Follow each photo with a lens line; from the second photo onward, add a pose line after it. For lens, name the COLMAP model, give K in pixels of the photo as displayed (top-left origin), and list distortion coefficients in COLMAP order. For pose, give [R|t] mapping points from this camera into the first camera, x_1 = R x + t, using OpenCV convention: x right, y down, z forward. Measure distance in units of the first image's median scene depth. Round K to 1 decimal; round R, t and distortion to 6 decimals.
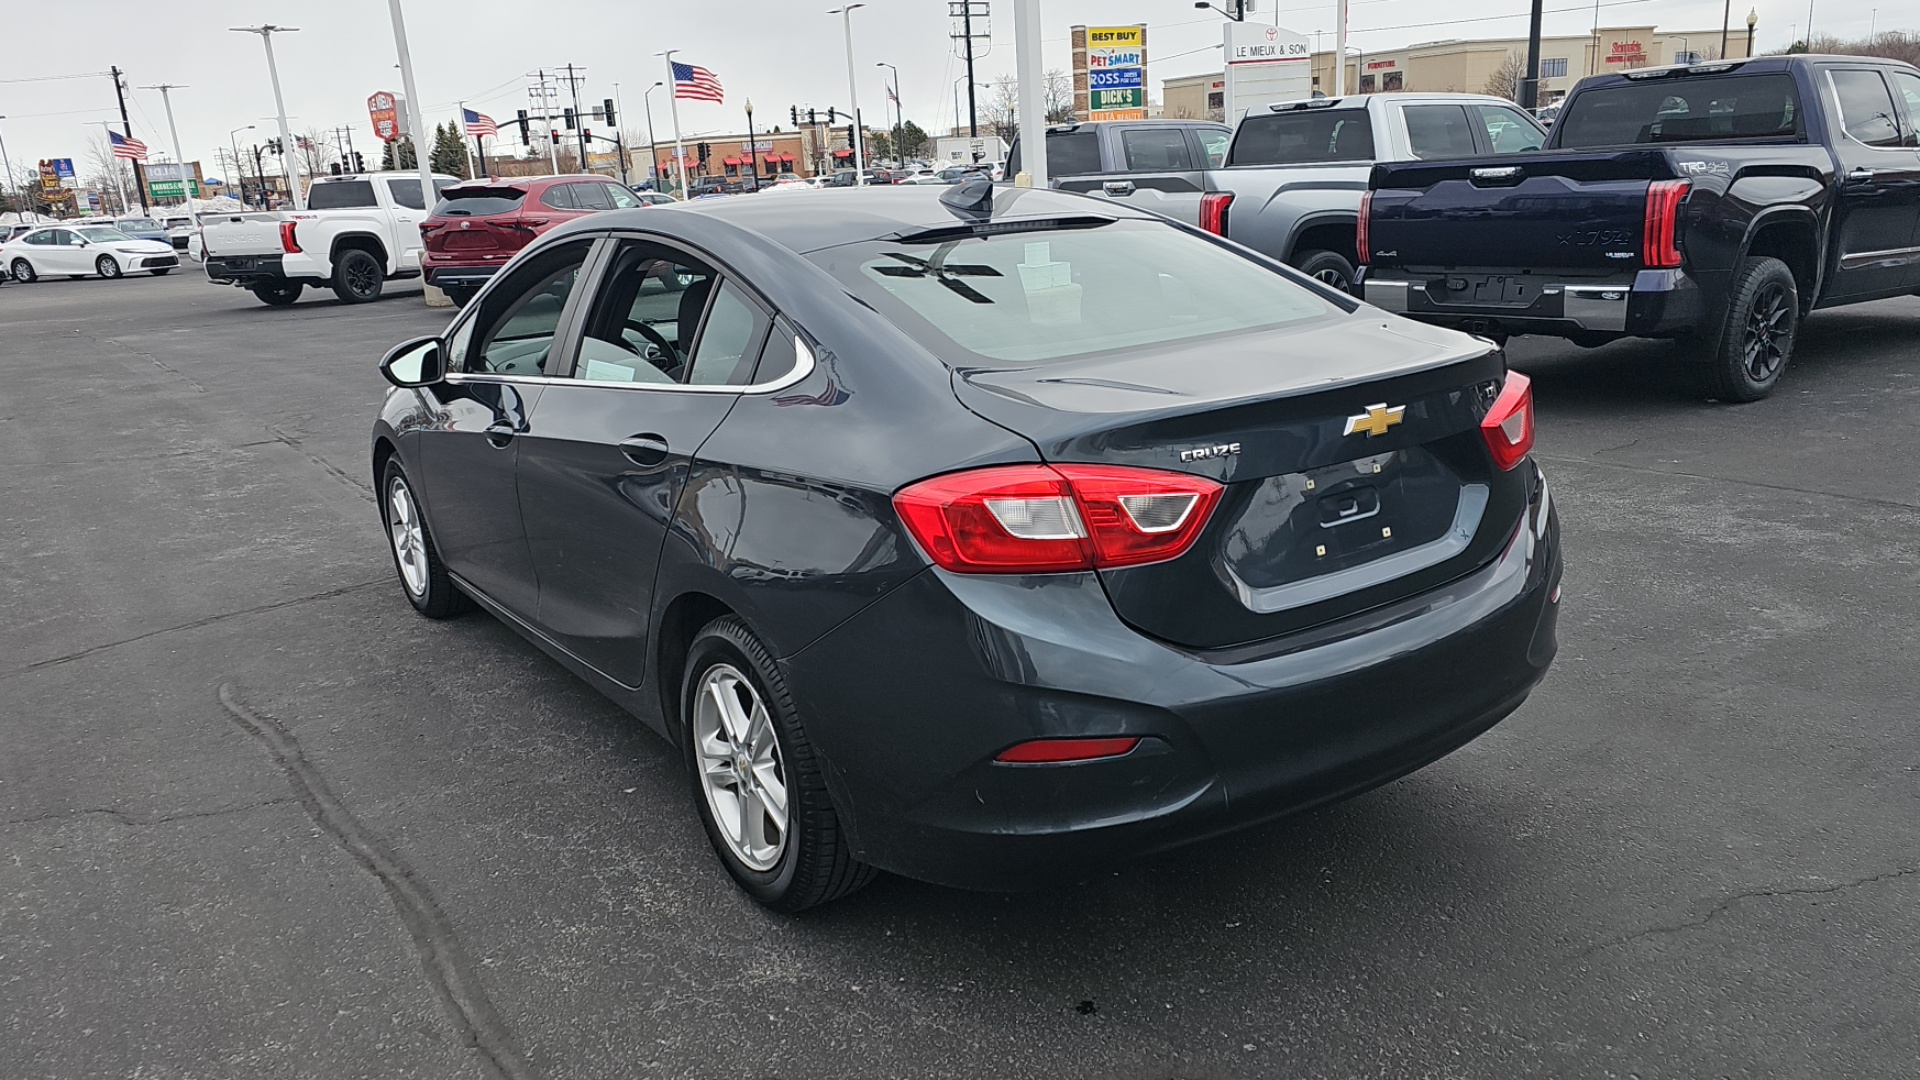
lens RADIAL K [[1363.6, 0, 930.9], [0, 1363.6, 557.3], [0, 0, 1]] dist [0.081076, -0.067670]
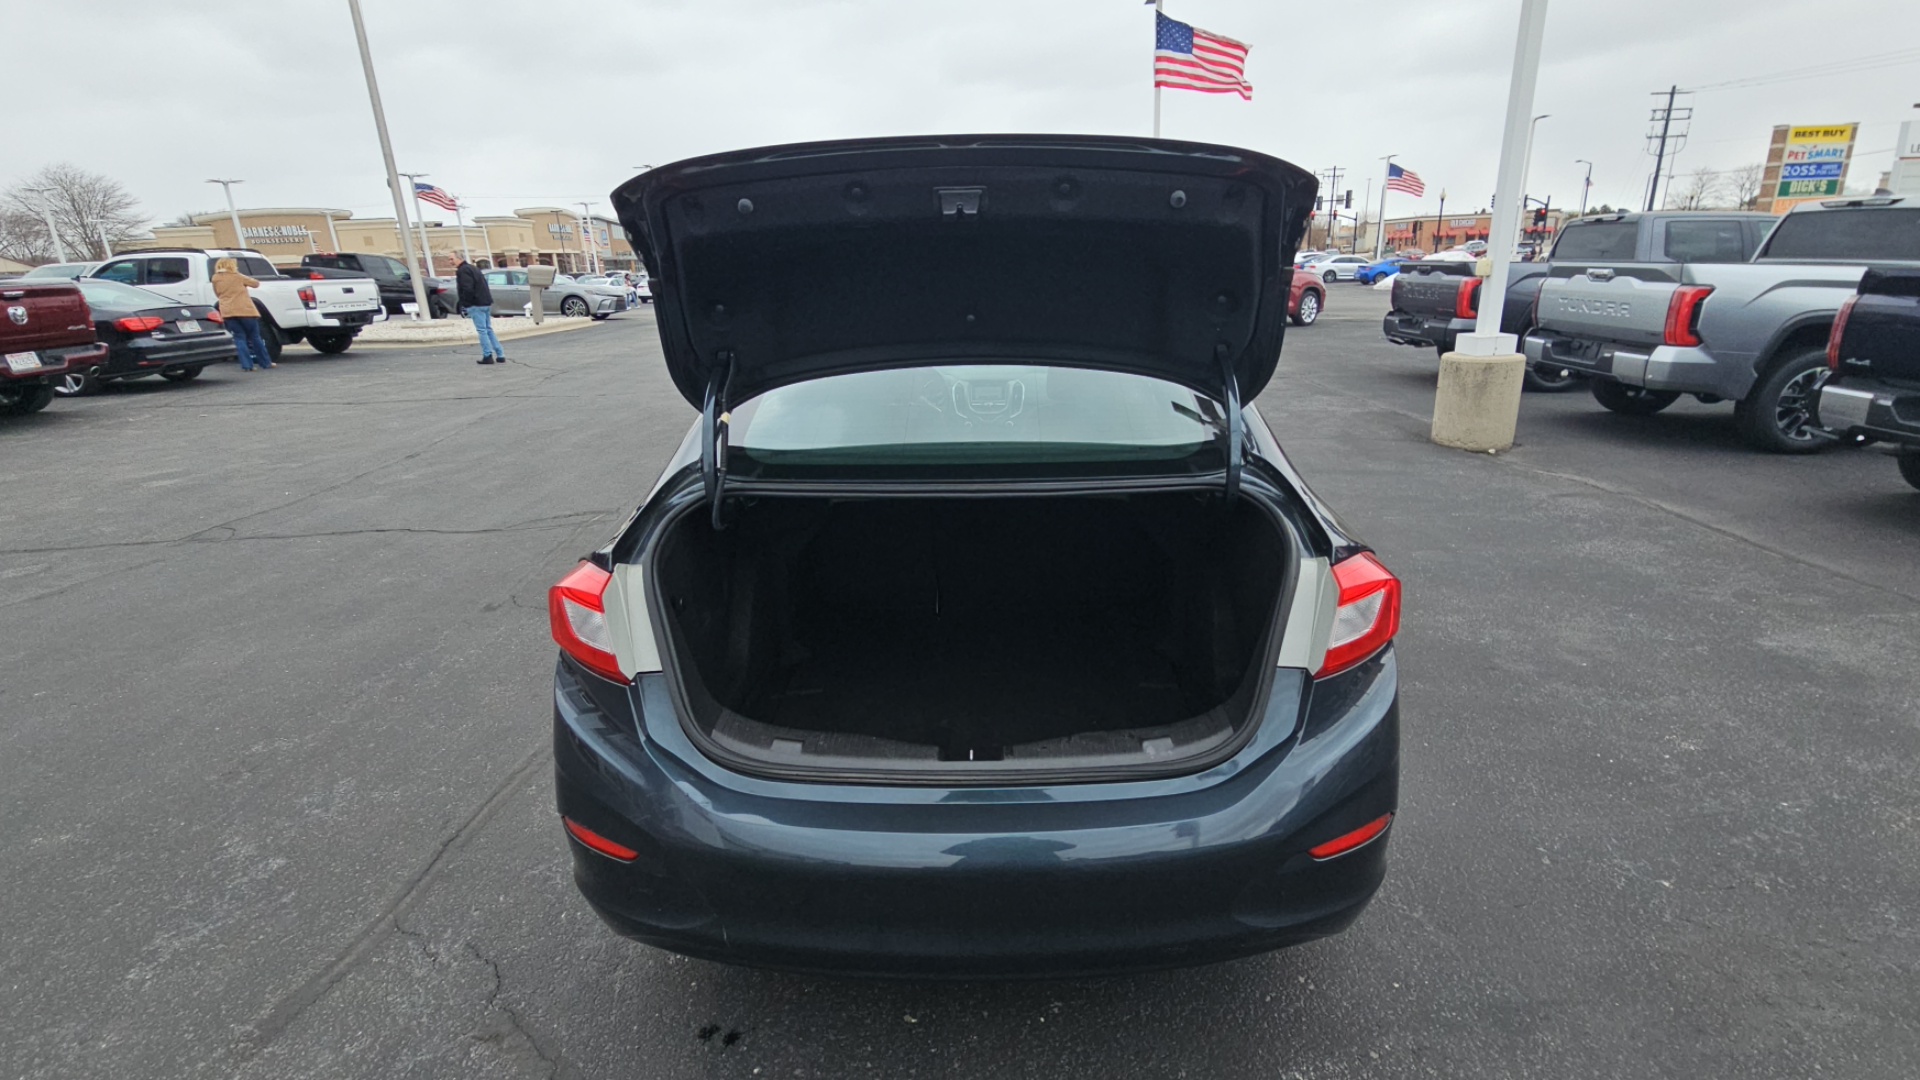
lens RADIAL K [[854.6, 0, 979.4], [0, 854.6, 544.4], [0, 0, 1]] dist [0.010812, -0.008242]
pose [[0.816418, 0.219286, -0.534206, 0.082726], [-0.180248, 0.975644, 0.125022, -0.027907], [0.548610, -0.005781, 0.836059, 0.074688]]
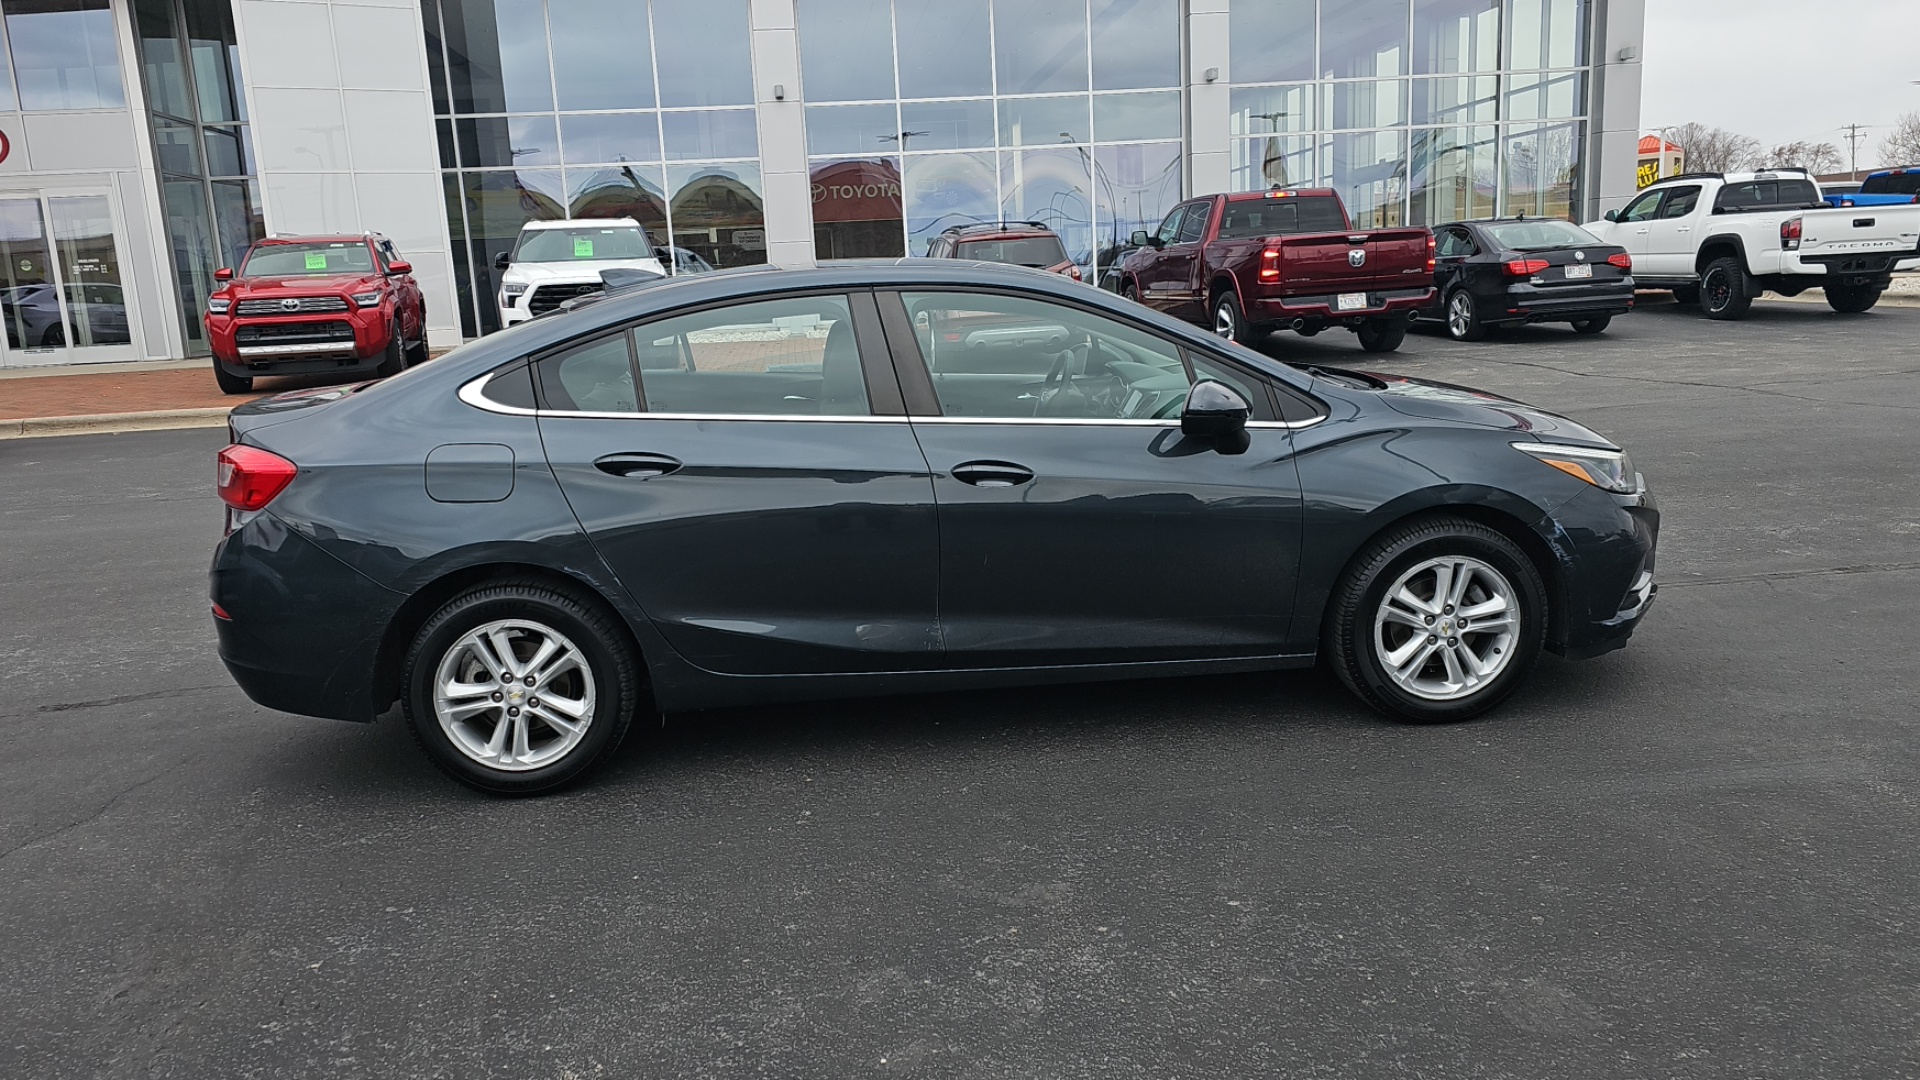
lens RADIAL K [[1355.6, 0, 960.0], [0, 1355.6, 540.0], [0, 0, 1]] dist [0.086071, -0.063790]
pose [[-0.477011, 0.257467, -0.840340, 0.199563], [-0.163695, 0.913374, 0.372764, -0.108031], [0.863518, 0.315372, -0.393543, 0.349515]]
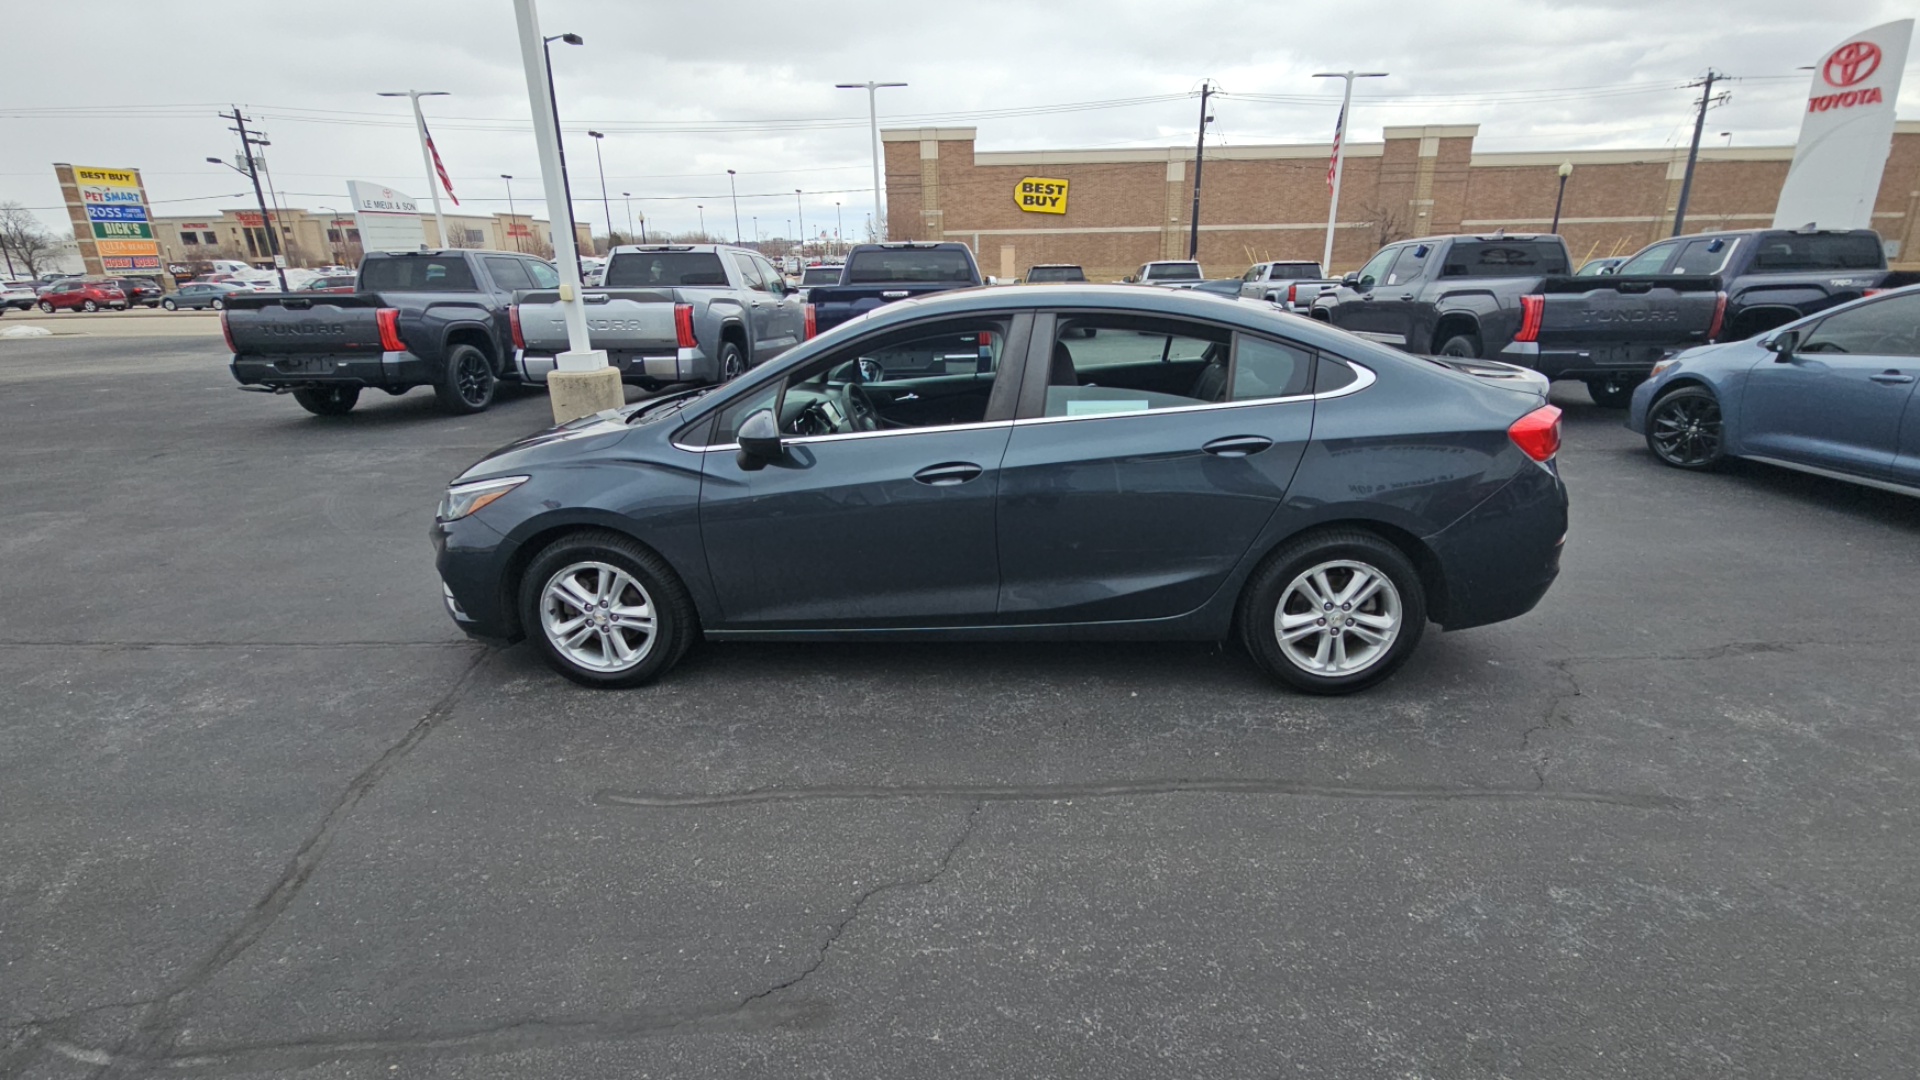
lens RADIAL K [[854.6, 0, 979.4], [0, 854.6, 544.4], [0, 0, 1]] dist [0.010812, -0.008242]
pose [[0.603394, -0.201262, 0.771628, -0.194153], [0.199680, 0.974934, 0.098145, -0.020912], [-0.772039, 0.094858, 0.628457, 0.107000]]
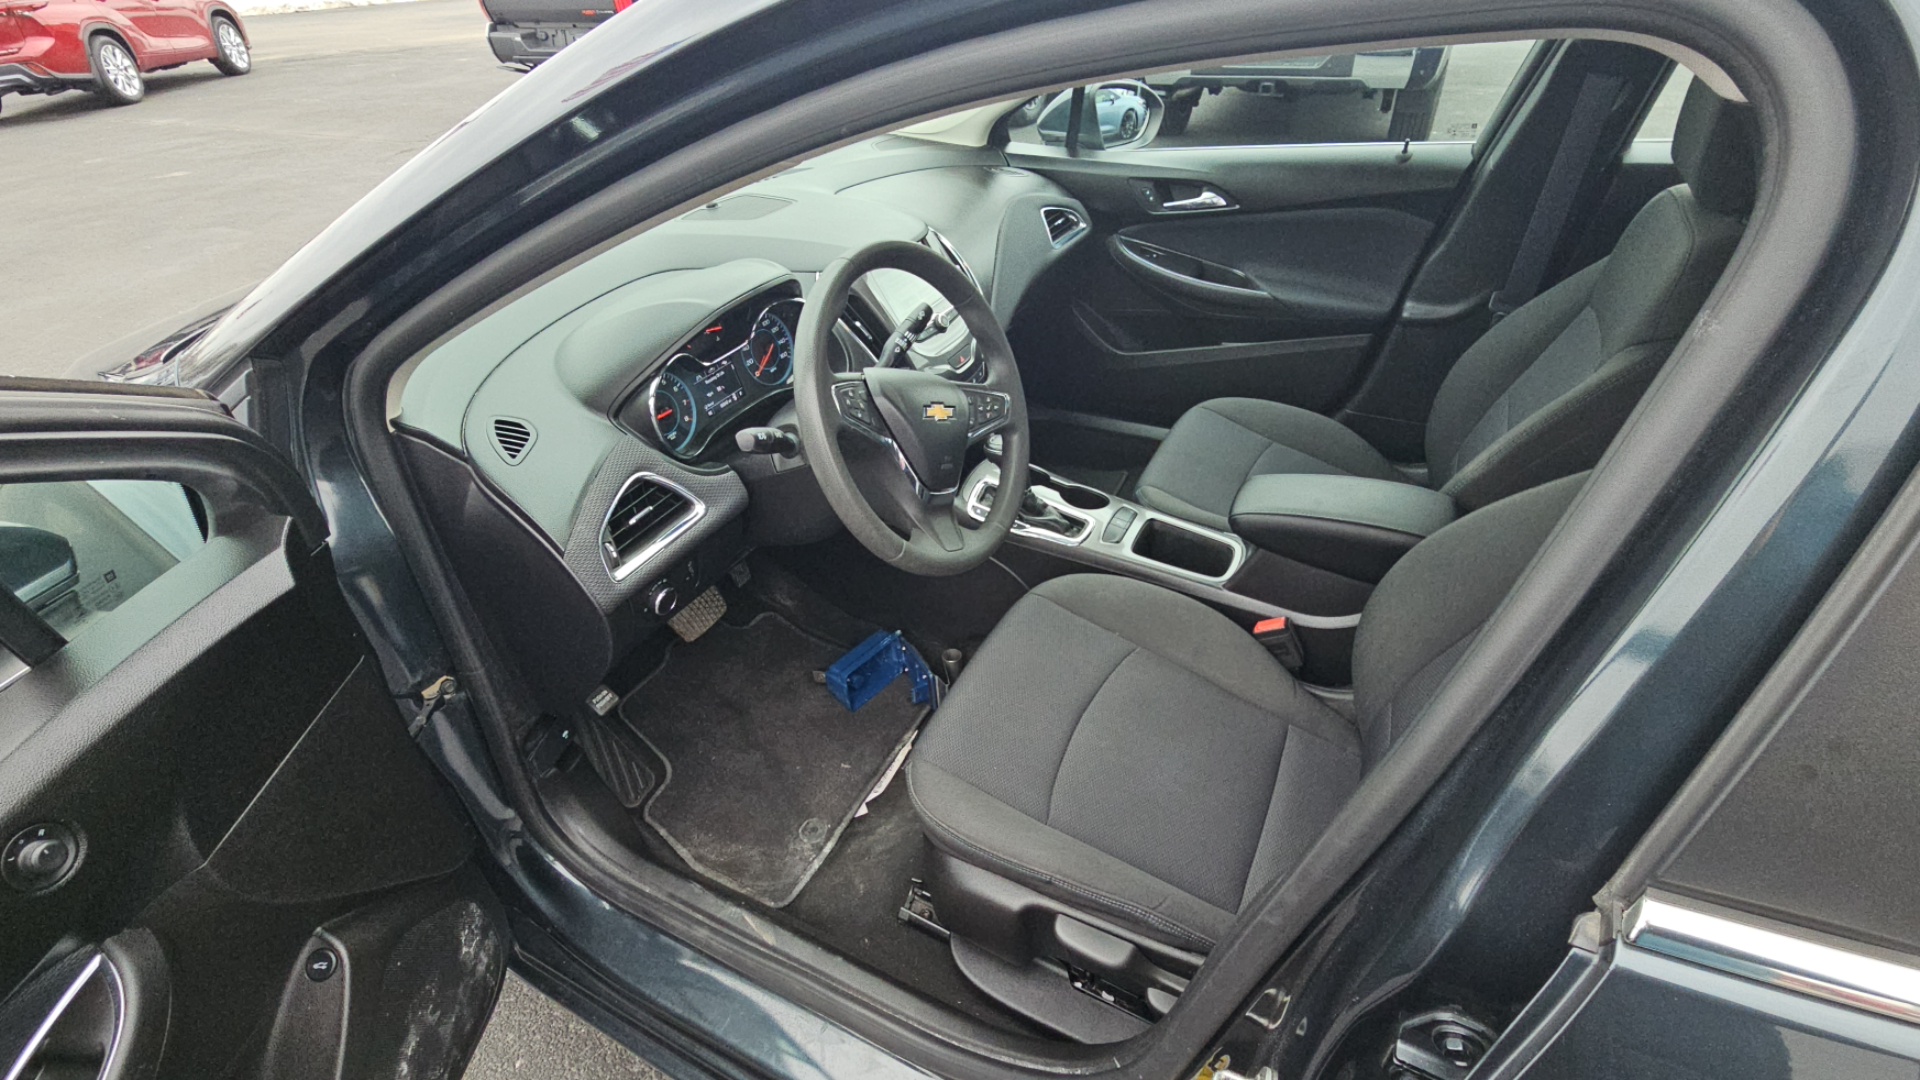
lens RADIAL K [[854.6, 0, 979.4], [0, 854.6, 544.4], [0, 0, 1]] dist [0.010812, -0.008242]
pose [[0.872725, -0.270614, 0.406349, -0.076704], [0.124959, 0.928411, 0.349912, -0.043039], [-0.471950, -0.254600, 0.844063, 0.196406]]
